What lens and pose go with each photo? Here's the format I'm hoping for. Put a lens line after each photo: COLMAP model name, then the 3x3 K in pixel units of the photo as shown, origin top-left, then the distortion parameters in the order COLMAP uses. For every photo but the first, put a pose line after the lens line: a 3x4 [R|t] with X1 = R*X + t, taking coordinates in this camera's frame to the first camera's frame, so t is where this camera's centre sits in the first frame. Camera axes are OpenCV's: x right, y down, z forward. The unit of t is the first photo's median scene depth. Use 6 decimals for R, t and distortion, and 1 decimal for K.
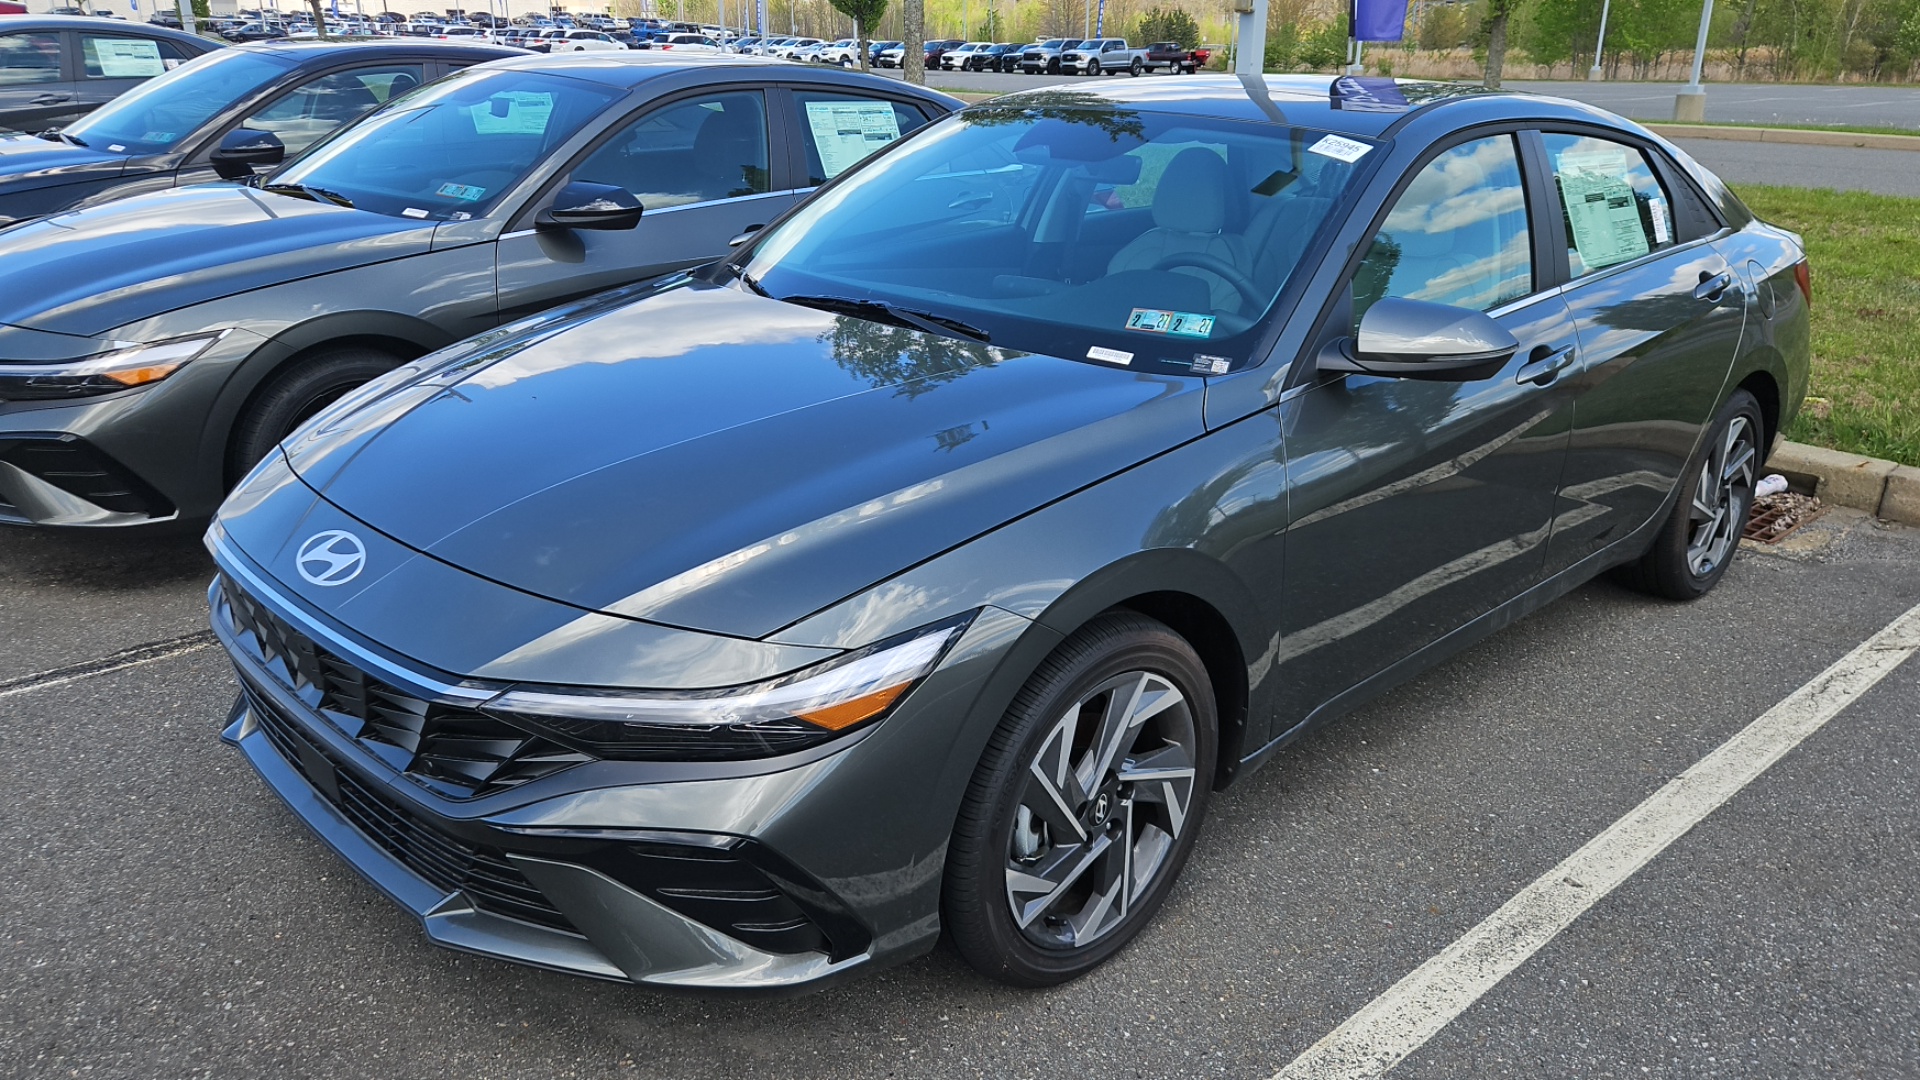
lens RADIAL K [[1399.2, 0, 934.2], [0, 1399.2, 543.0], [0, 0, 1]] dist [0.088374, -0.079988]
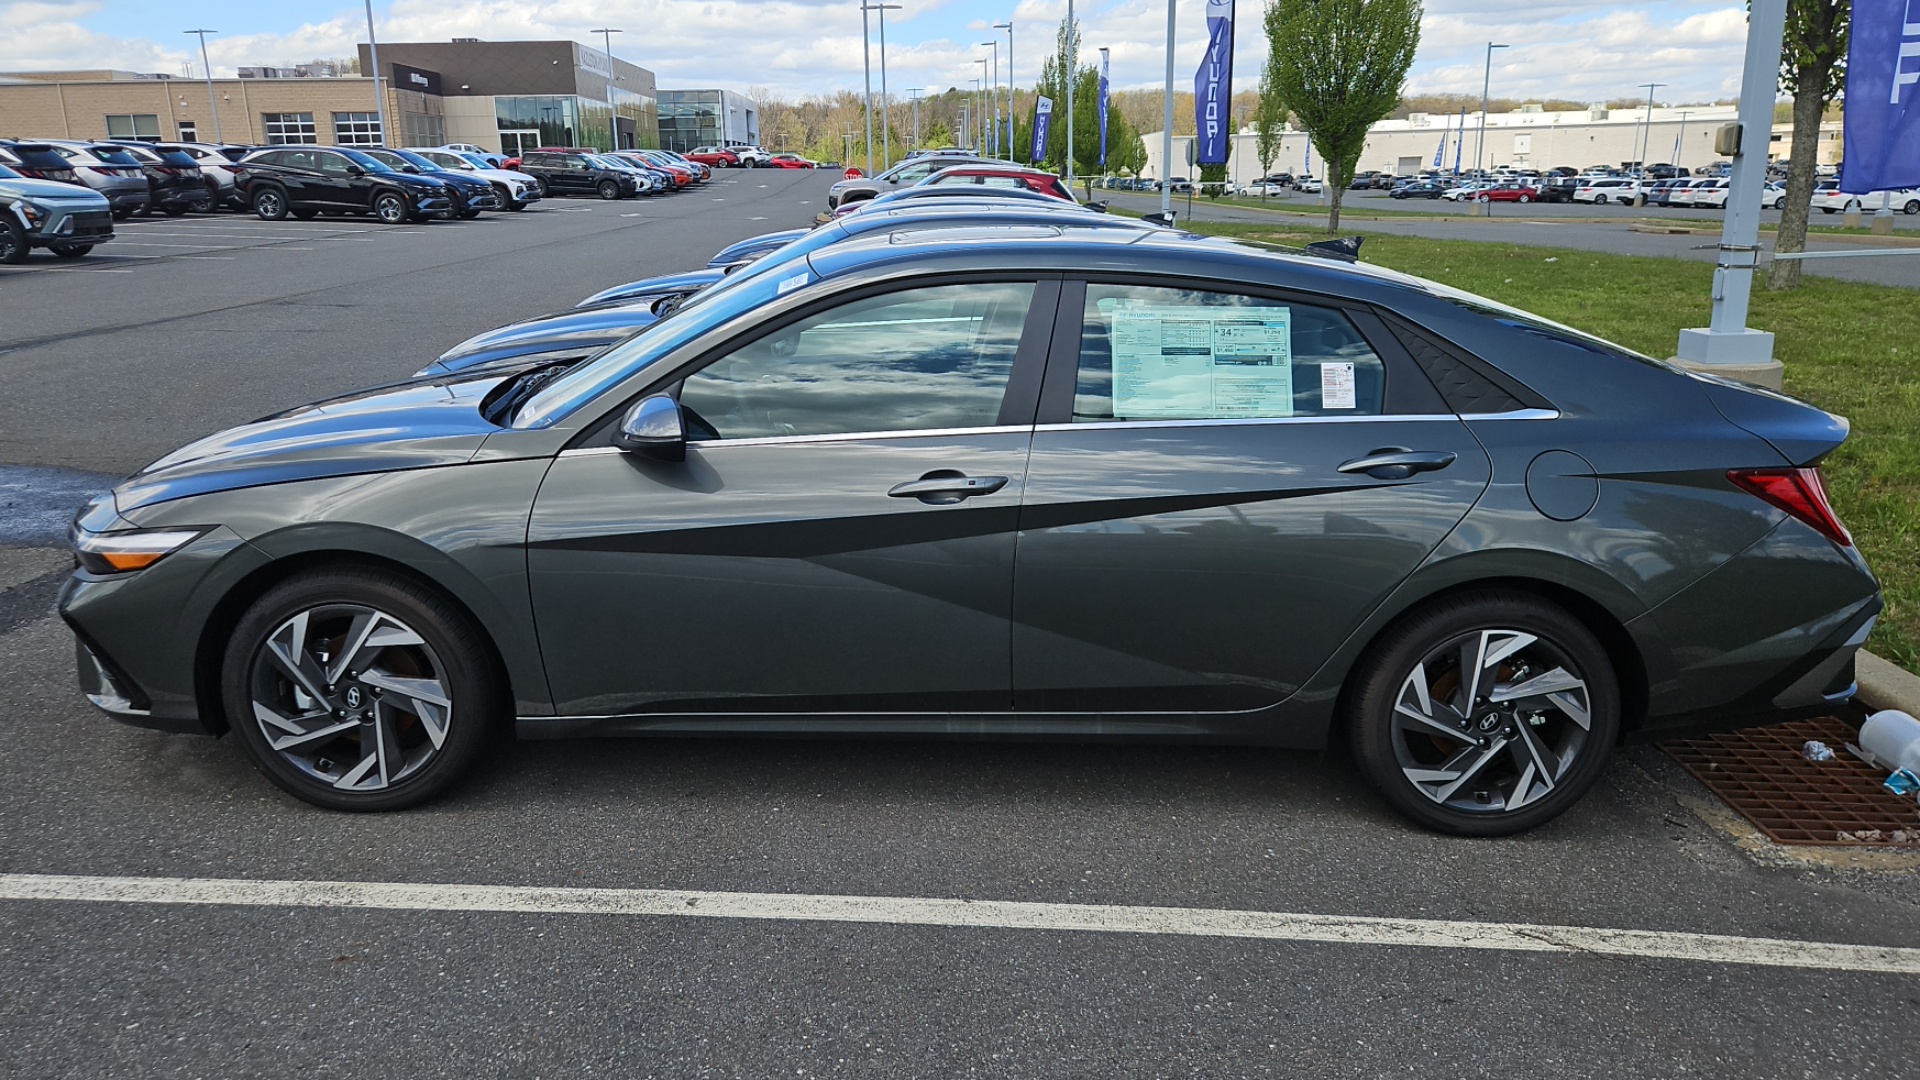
lens RADIAL K [[1399.2, 0, 934.2], [0, 1399.2, 543.0], [0, 0, 1]] dist [0.088374, -0.079988]
pose [[0.719670, 0.159845, -0.675666, 1.419354], [-0.225857, 0.974108, -0.010117, -0.085674], [0.656554, 0.159884, 0.737139, 0.249907]]
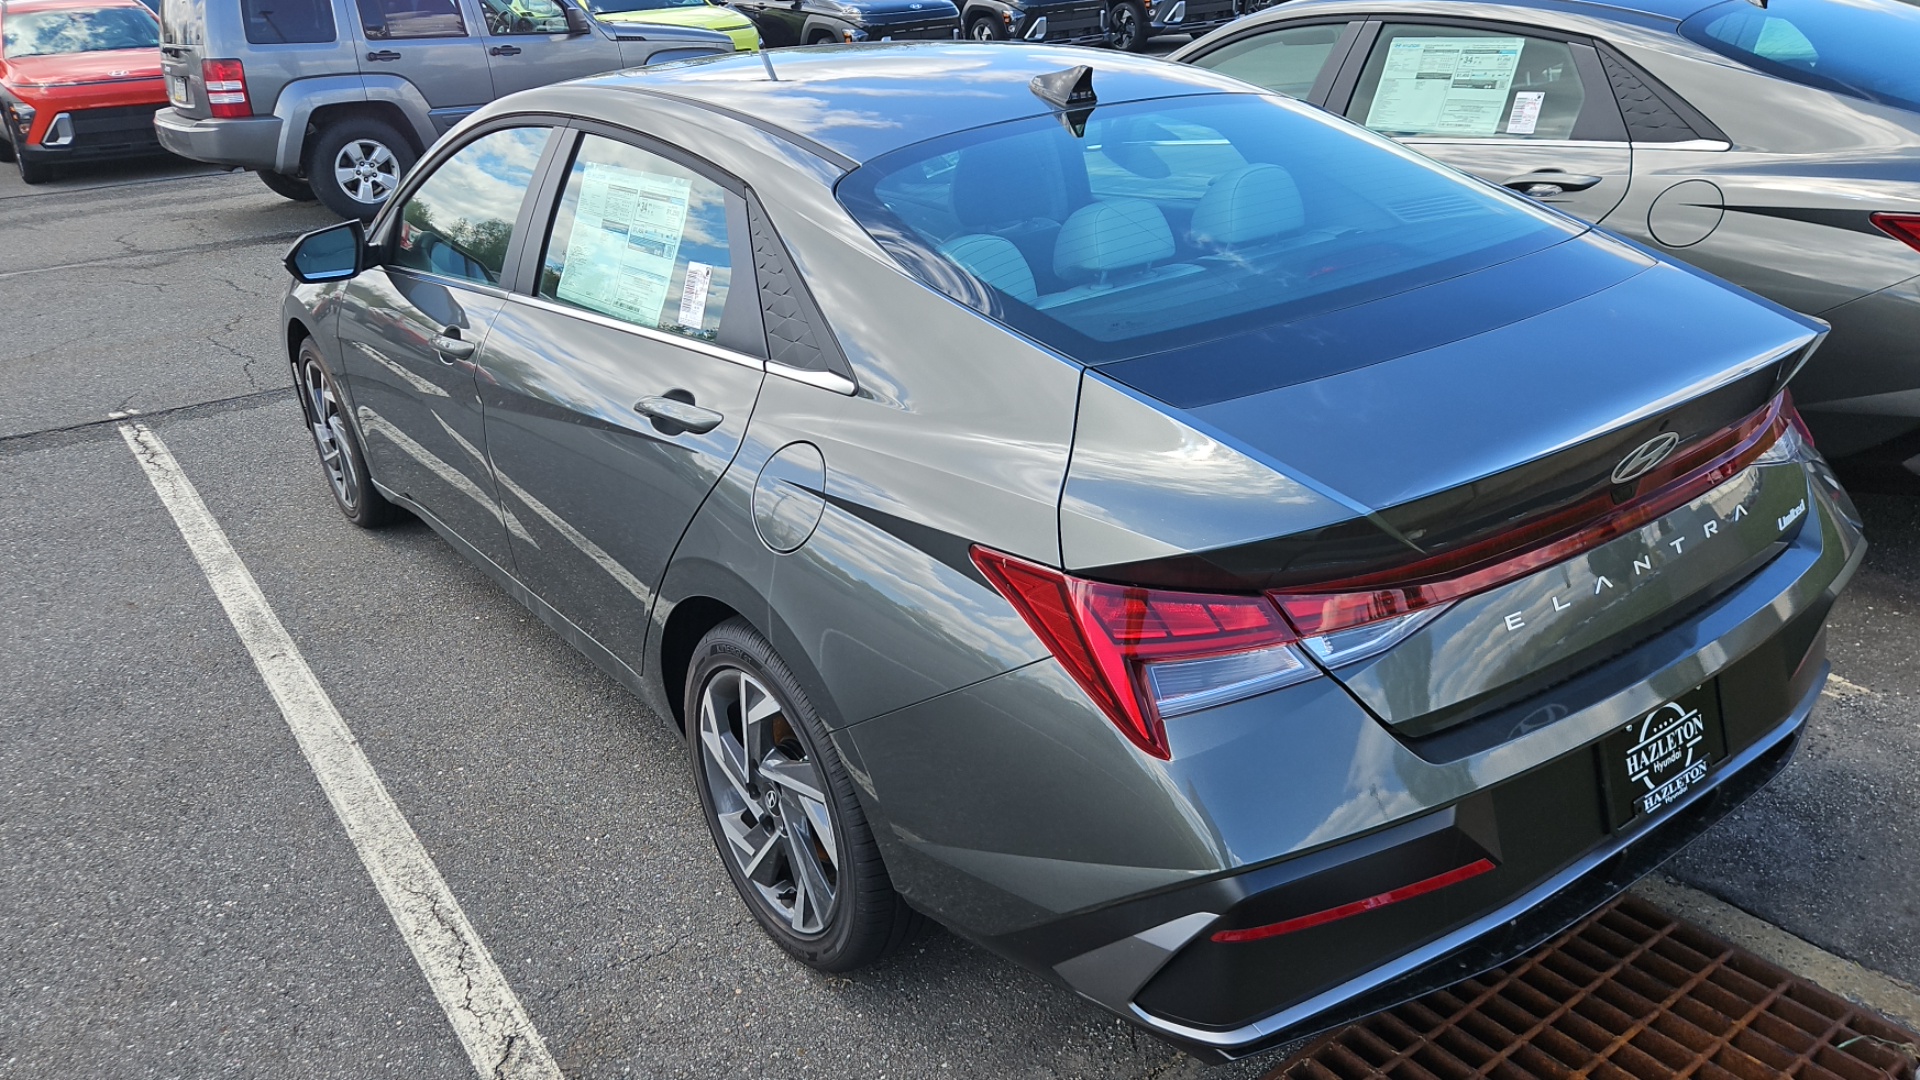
lens RADIAL K [[1399.2, 0, 934.2], [0, 1399.2, 543.0], [0, 0, 1]] dist [0.088374, -0.079988]
pose [[-0.133511, 0.367043, -0.920573, 1.715546], [-0.274778, 0.878762, 0.390224, -0.616468], [0.952193, 0.305053, -0.016469, 1.715588]]
